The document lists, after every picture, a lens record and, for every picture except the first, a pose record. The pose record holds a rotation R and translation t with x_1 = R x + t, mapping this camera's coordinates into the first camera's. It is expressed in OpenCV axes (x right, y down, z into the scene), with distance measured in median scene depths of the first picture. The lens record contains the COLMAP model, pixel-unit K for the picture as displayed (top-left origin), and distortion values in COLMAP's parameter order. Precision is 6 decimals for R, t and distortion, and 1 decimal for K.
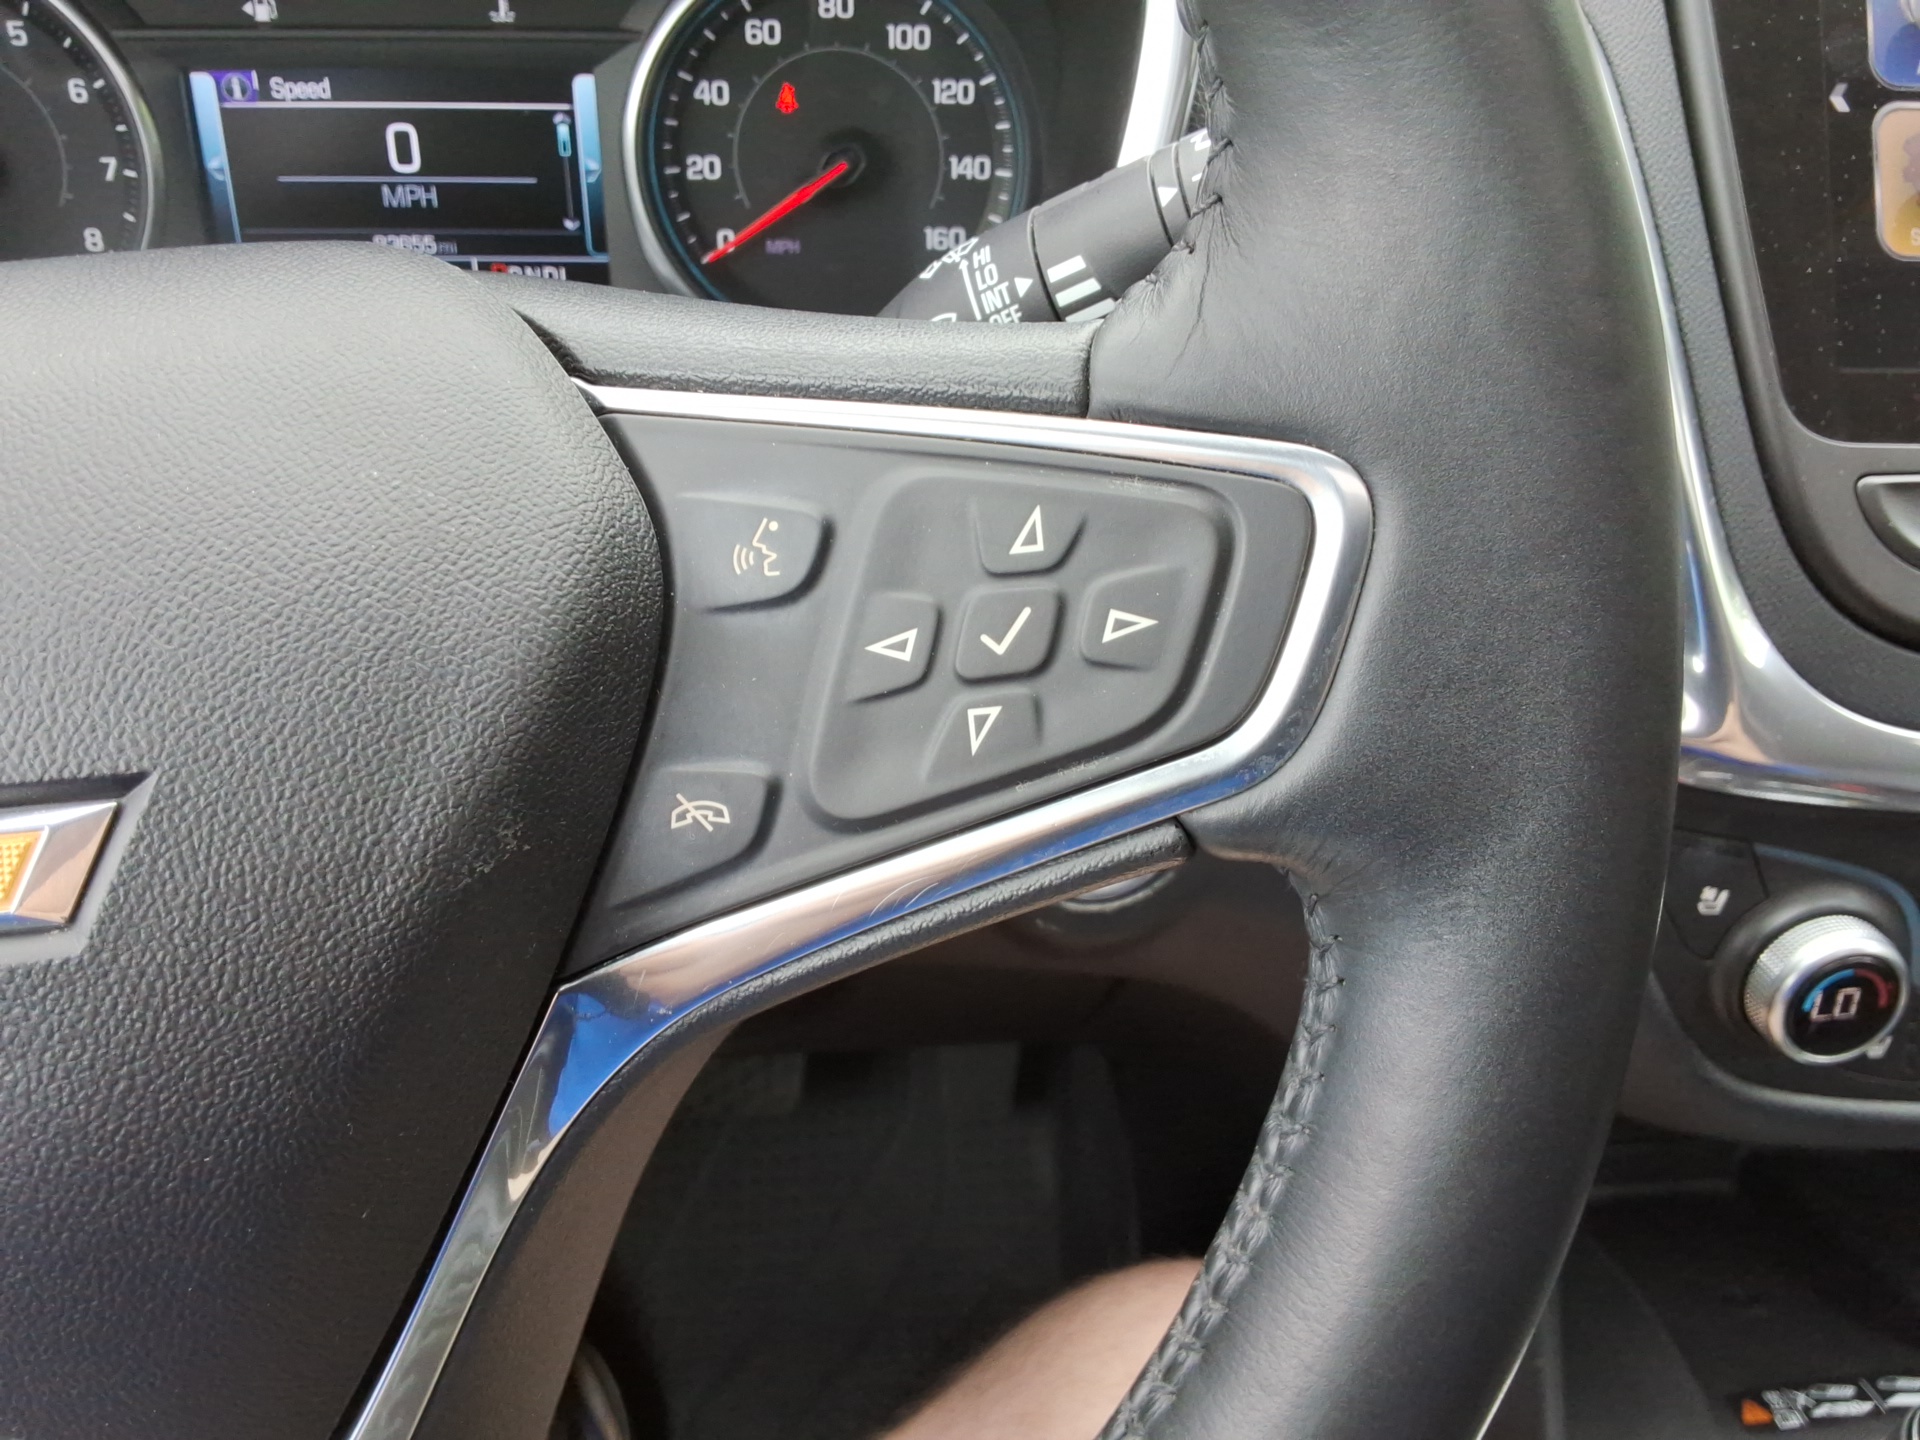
lens RADIAL K [[1546.7, 0, 984.5], [0, 1546.7, 710.2], [0, 0, 1]] dist [0.129931, -0.230402]
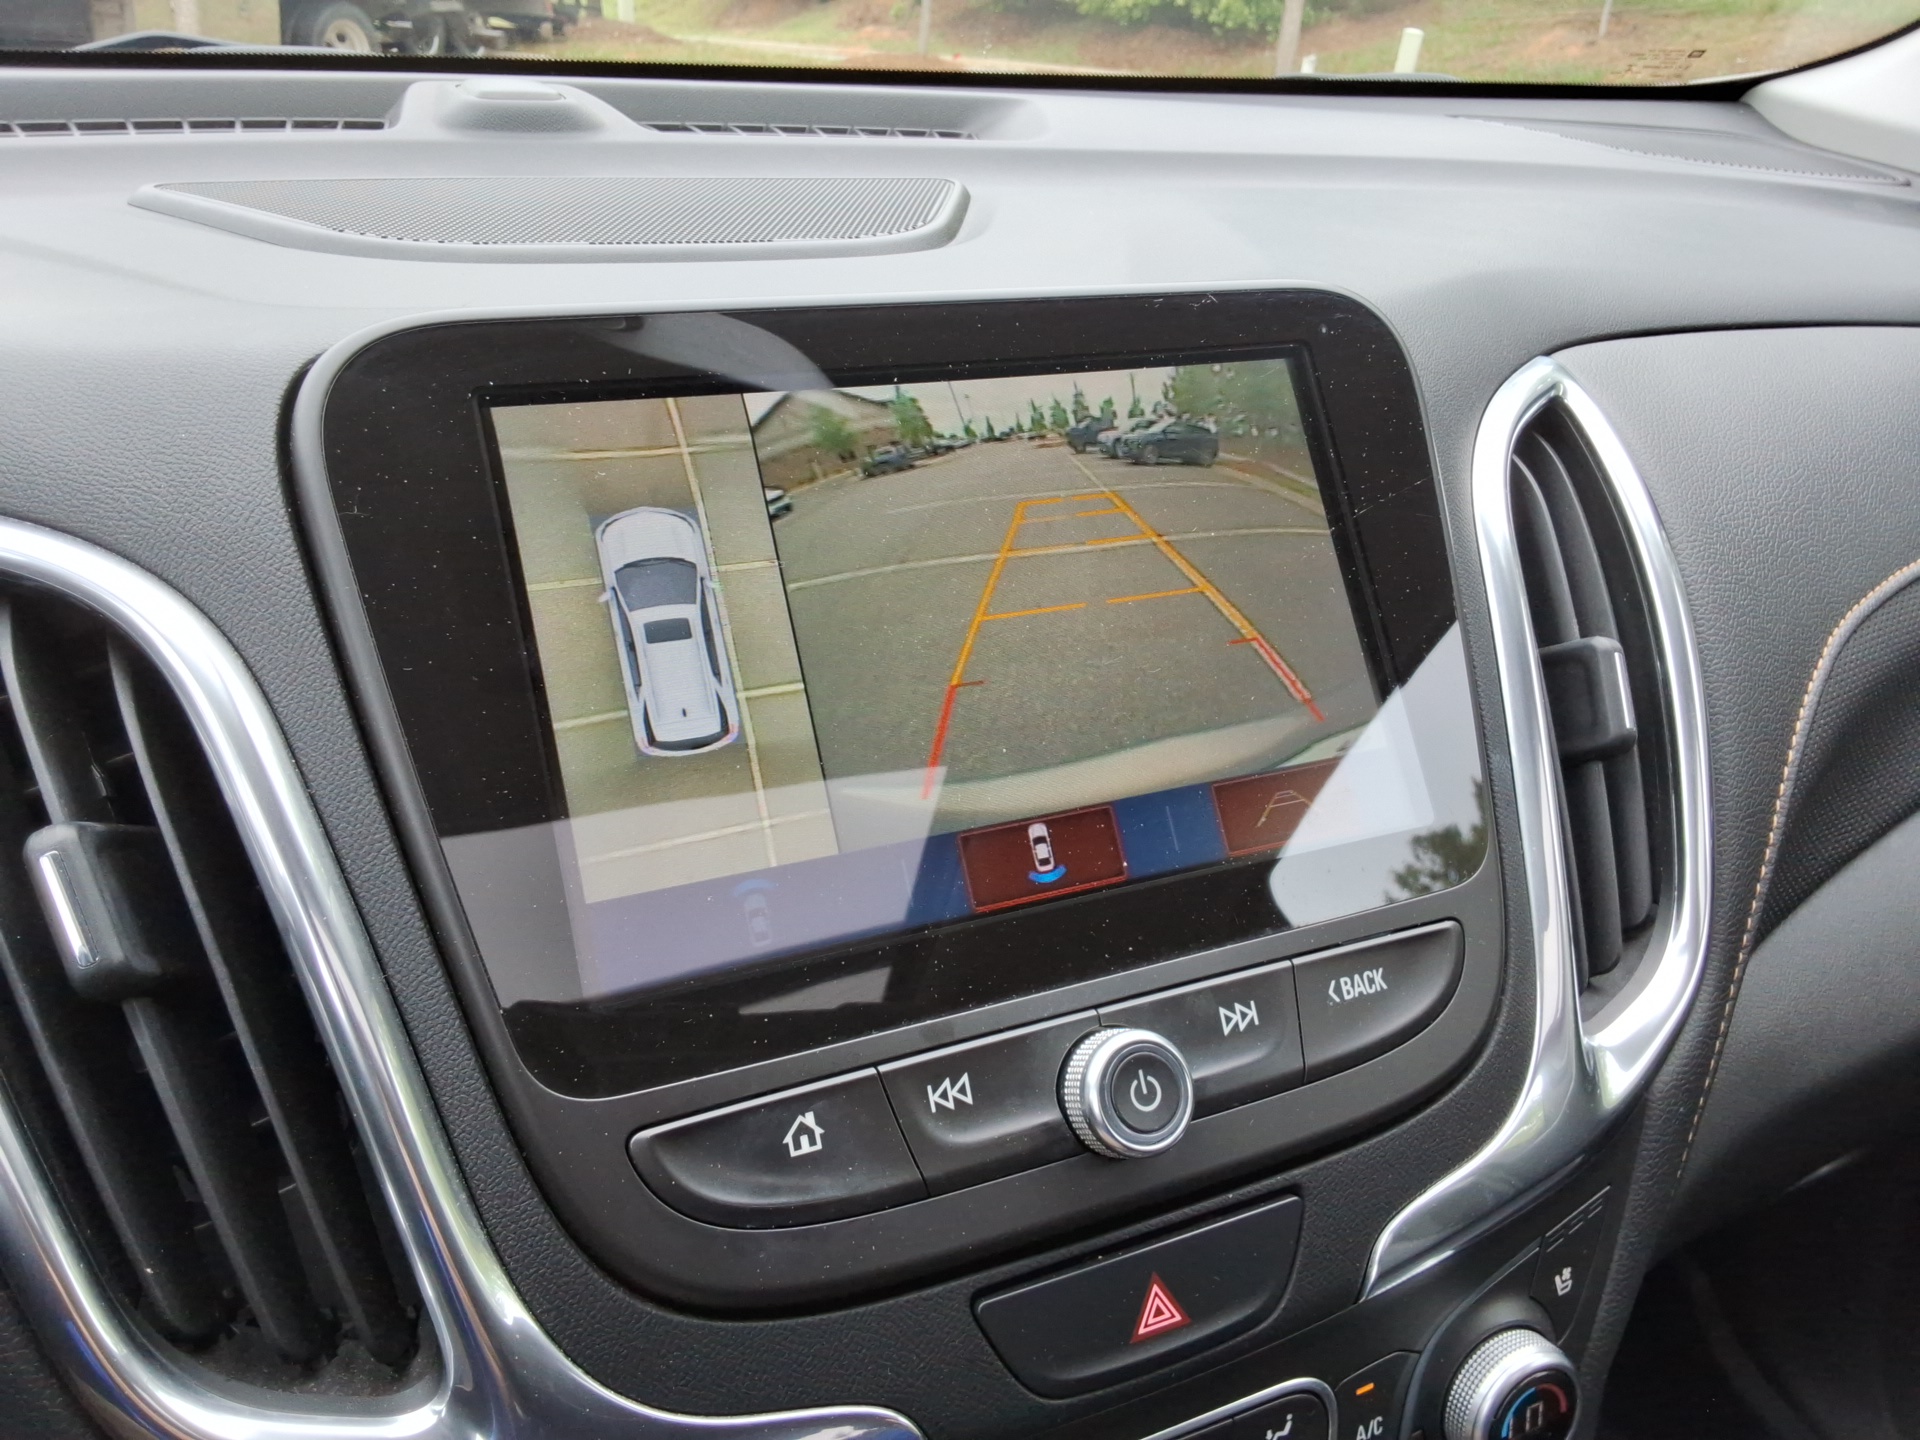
lens RADIAL K [[1546.7, 0, 984.5], [0, 1546.7, 710.2], [0, 0, 1]] dist [0.129931, -0.230402]
pose [[0.939658, -0.135084, 0.314316, 0.397775], [0.190741, 0.969559, -0.153537, -0.162515], [-0.284007, 0.204225, 0.936820, 0.074846]]
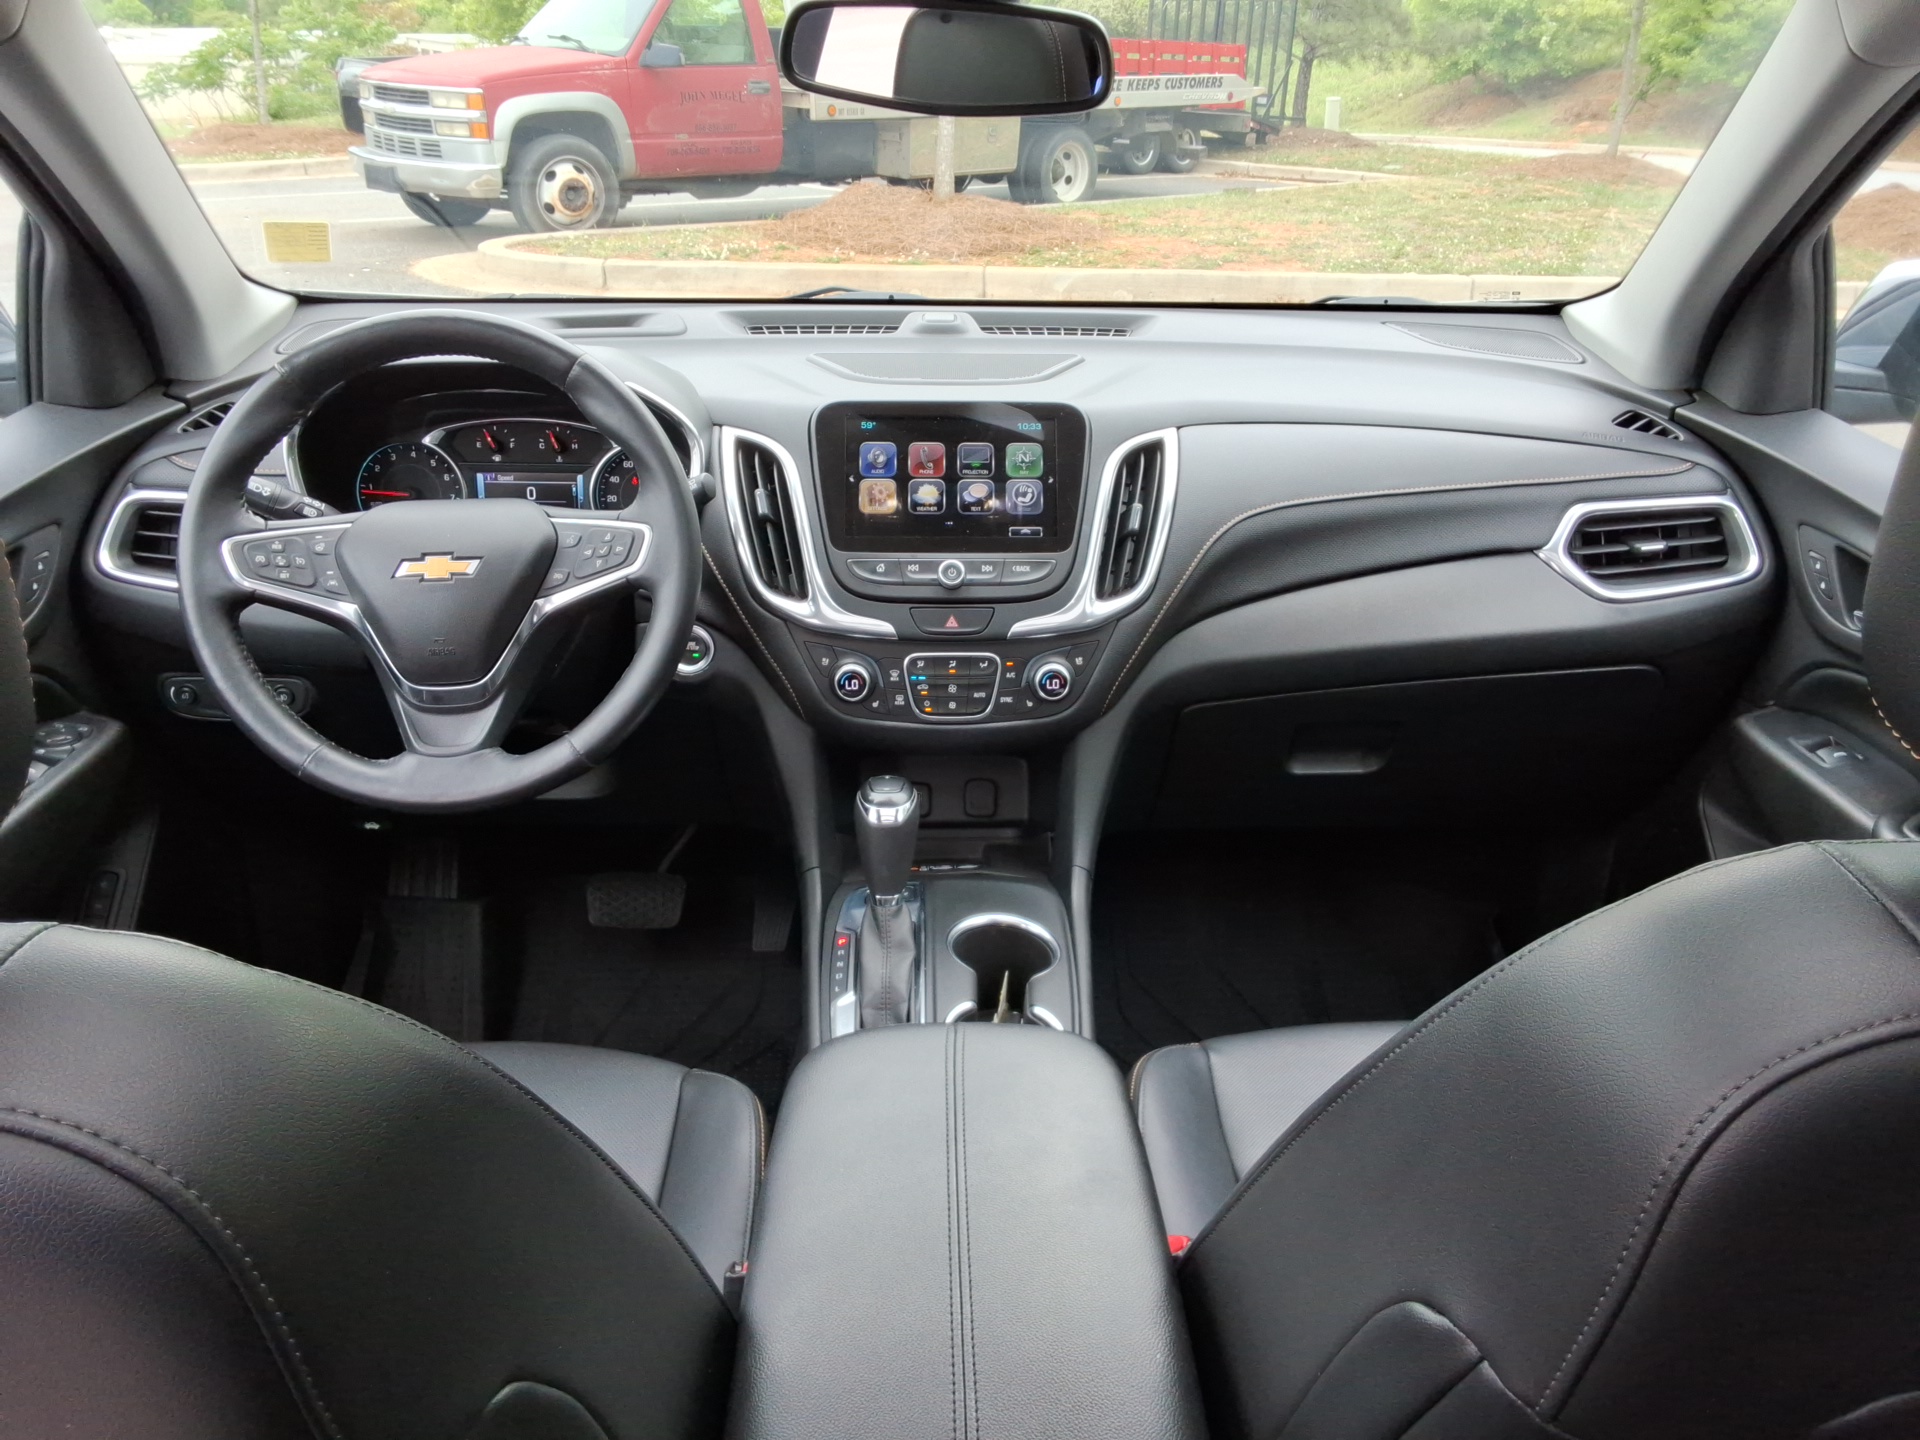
lens RADIAL K [[1546.7, 0, 984.5], [0, 1546.7, 710.2], [0, 0, 1]] dist [0.129931, -0.230402]
pose [[0.997225, 0.006007, -0.074205, 1.004639], [-0.023515, 0.971126, -0.237407, 1.021173], [0.070636, 0.238493, 0.968572, -2.450410]]
